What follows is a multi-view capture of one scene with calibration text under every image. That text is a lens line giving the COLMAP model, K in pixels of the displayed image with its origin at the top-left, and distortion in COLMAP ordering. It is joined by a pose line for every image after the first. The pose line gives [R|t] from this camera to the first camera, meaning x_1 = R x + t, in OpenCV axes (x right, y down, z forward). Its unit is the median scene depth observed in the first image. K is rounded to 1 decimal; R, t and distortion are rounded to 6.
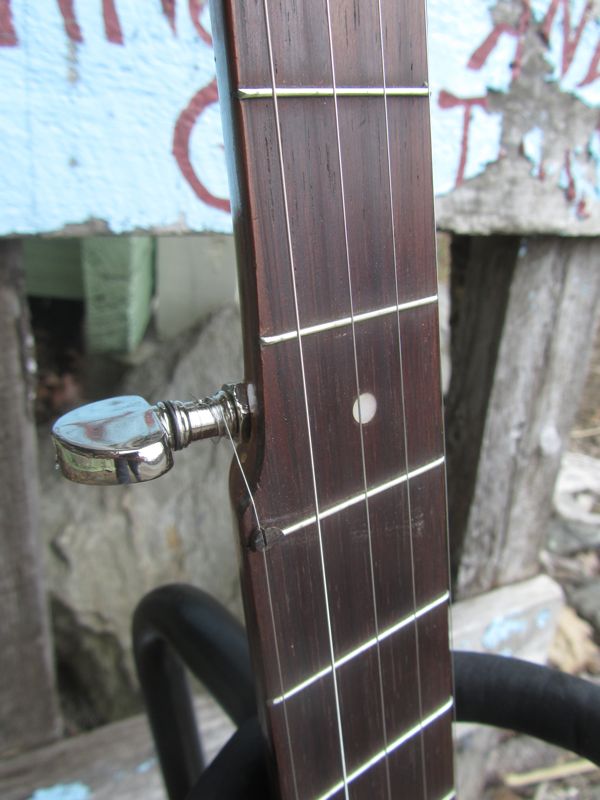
lens RADIAL K [[659.5, 0, 300.0], [0, 659.5, 400.0], [0, 0, 1]] dist [-0.034974, -0.004924]
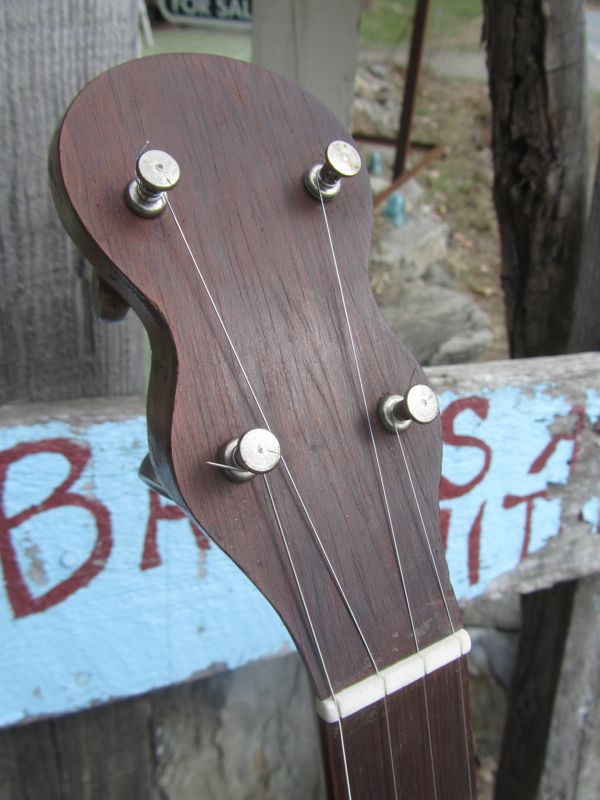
lens RADIAL K [[659.5, 0, 300.0], [0, 659.5, 400.0], [0, 0, 1]] dist [-0.034974, -0.004924]
pose [[0.994955, -0.009122, -0.099904, -0.023831], [0.001120, 0.996805, -0.079860, -0.495946], [0.100313, 0.079345, 0.991787, -0.172470]]
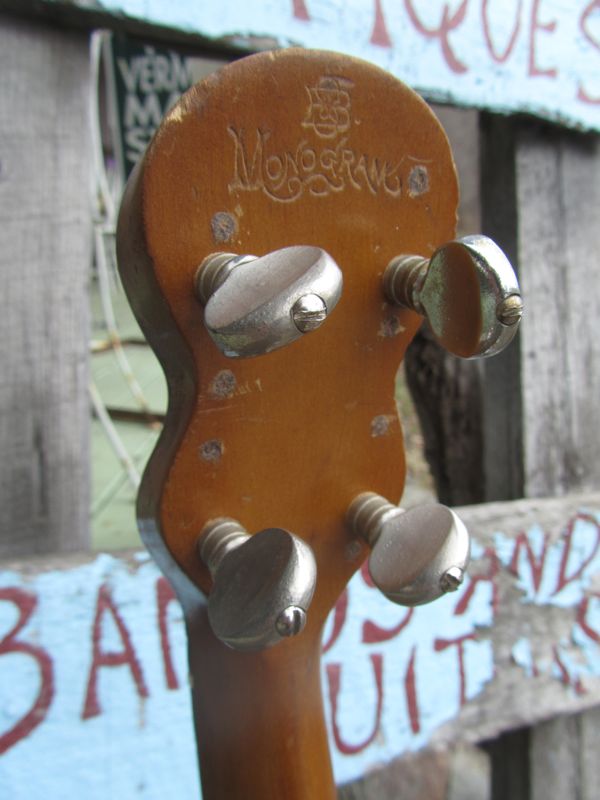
lens RADIAL K [[659.5, 0, 300.0], [0, 659.5, 400.0], [0, 0, 1]] dist [-0.034974, -0.004924]
pose [[0.994701, -0.093870, -0.041938, 0.053178], [0.070164, 0.917944, -0.390455, -0.381945], [0.075149, 0.385443, 0.919666, -0.283804]]
